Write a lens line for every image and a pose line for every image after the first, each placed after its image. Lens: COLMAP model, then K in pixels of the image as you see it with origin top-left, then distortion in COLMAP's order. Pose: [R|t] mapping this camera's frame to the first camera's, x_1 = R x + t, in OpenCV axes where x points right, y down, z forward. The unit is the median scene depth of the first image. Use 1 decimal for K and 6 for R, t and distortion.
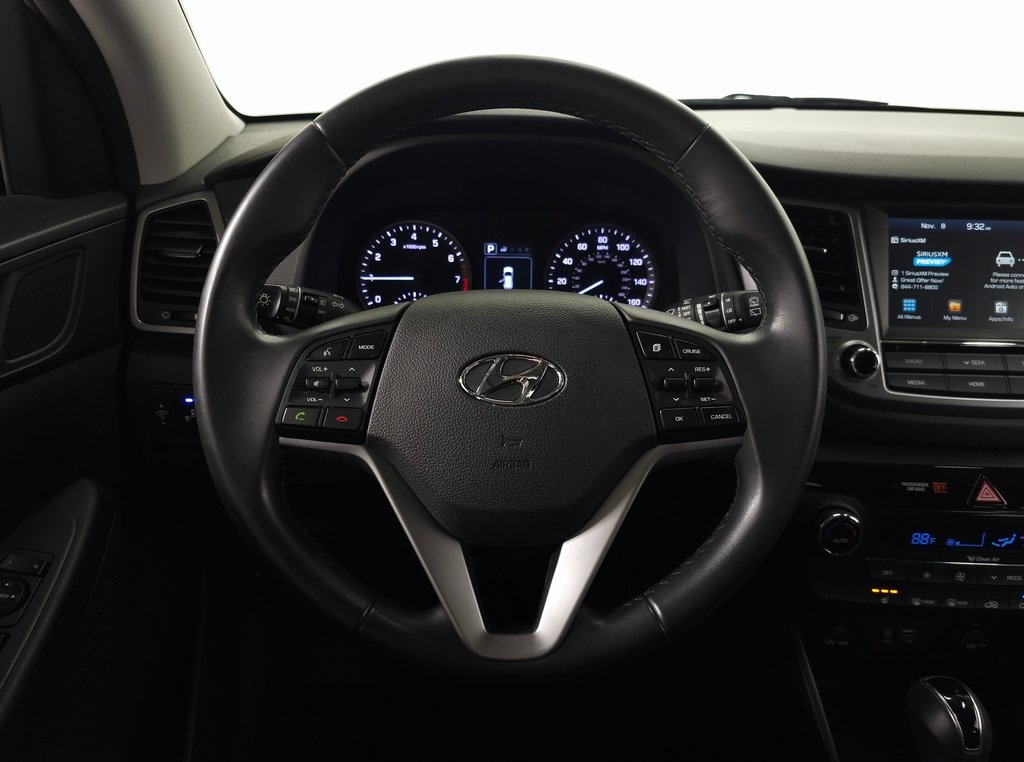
lens RADIAL K [[710.5, 0, 509.7], [0, 710.5, 374.8], [0, 0, 1]] dist [0.051178, -0.056681]
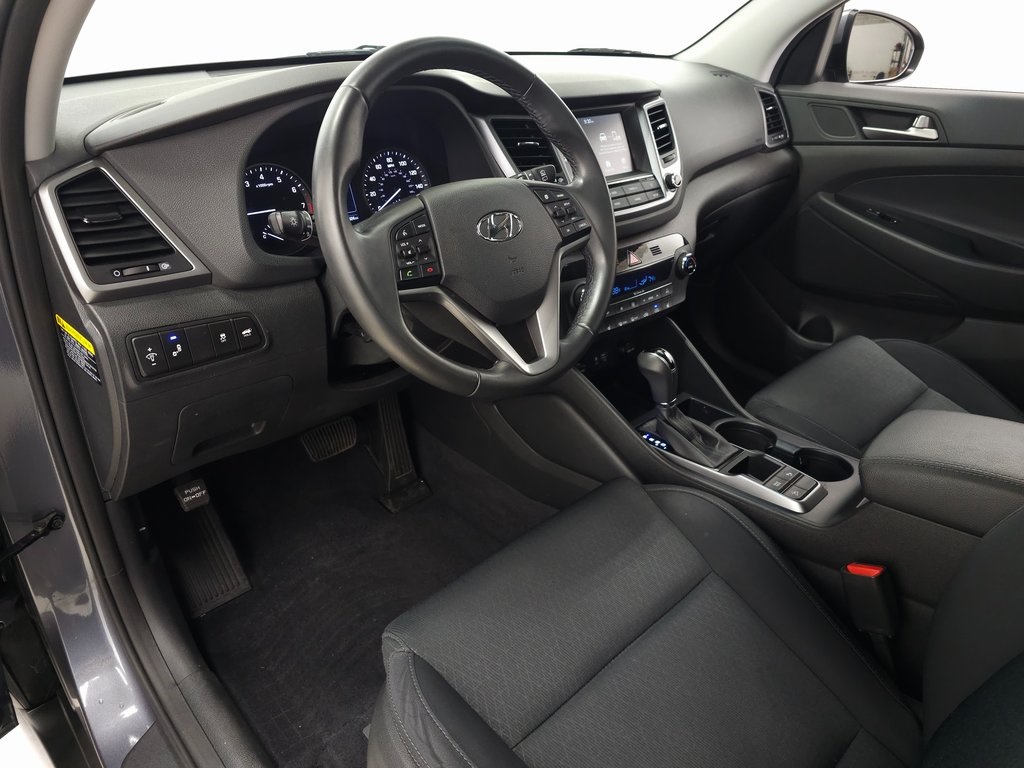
lens RADIAL K [[699.4, 0, 508.9], [0, 699.4, 367.6], [0, 0, 1]] dist [0.036444, -0.001802]
pose [[0.733335, -0.311869, 0.604117, -0.774077], [0.268424, 0.949207, 0.164180, 0.040413], [-0.624634, 0.041760, 0.779800, -0.243180]]
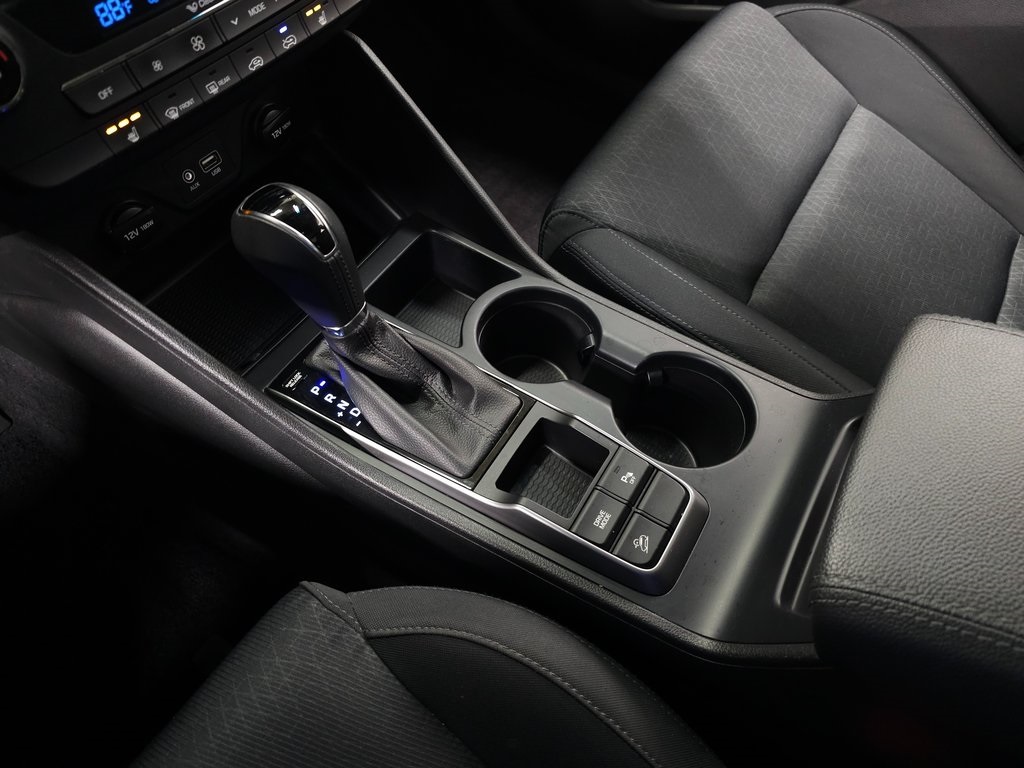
lens RADIAL K [[710.5, 0, 530.0], [0, 710.5, 393.7], [0, 0, 1]] dist [0.051178, -0.056681]
pose [[0.530946, -0.701197, 0.475835, 0.234420], [0.311032, 0.683584, 0.660282, 0.151357], [-0.788261, -0.202574, 0.581041, 0.289247]]
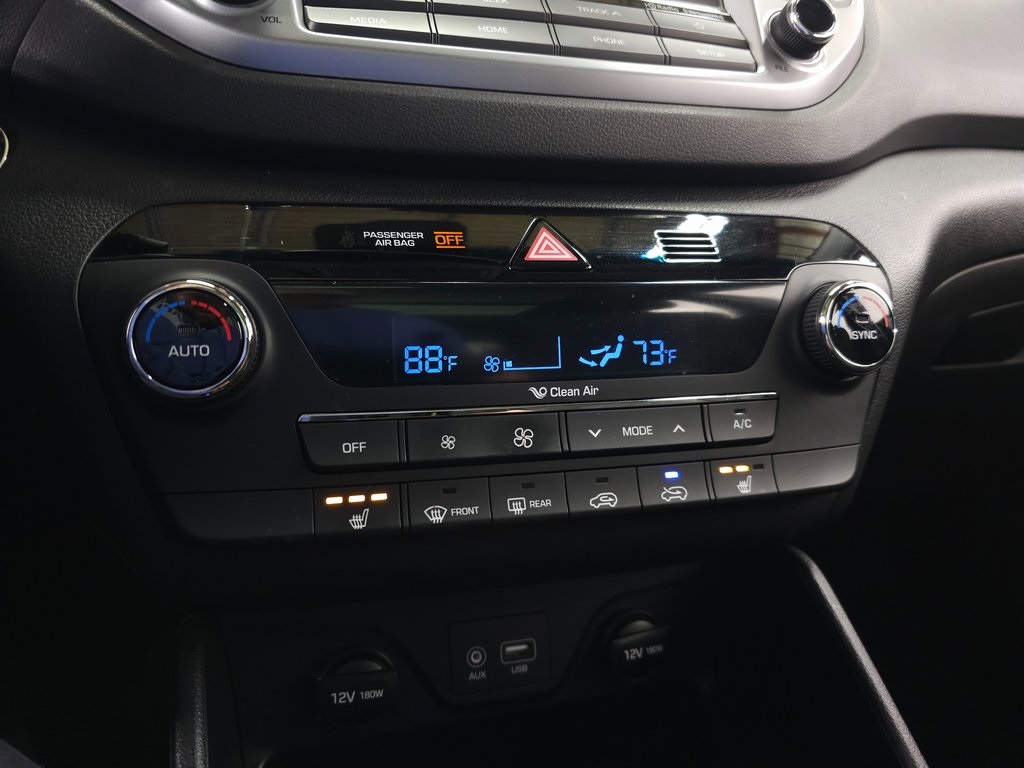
lens RADIAL K [[710.5, 0, 512.4], [0, 710.5, 381.4], [0, 0, 1]] dist [0.051178, -0.056681]
pose [[0.955796, -0.060327, 0.287775, 0.477361], [0.127883, 0.966598, -0.222114, 0.326200], [-0.264764, 0.249097, 0.931585, 0.568479]]
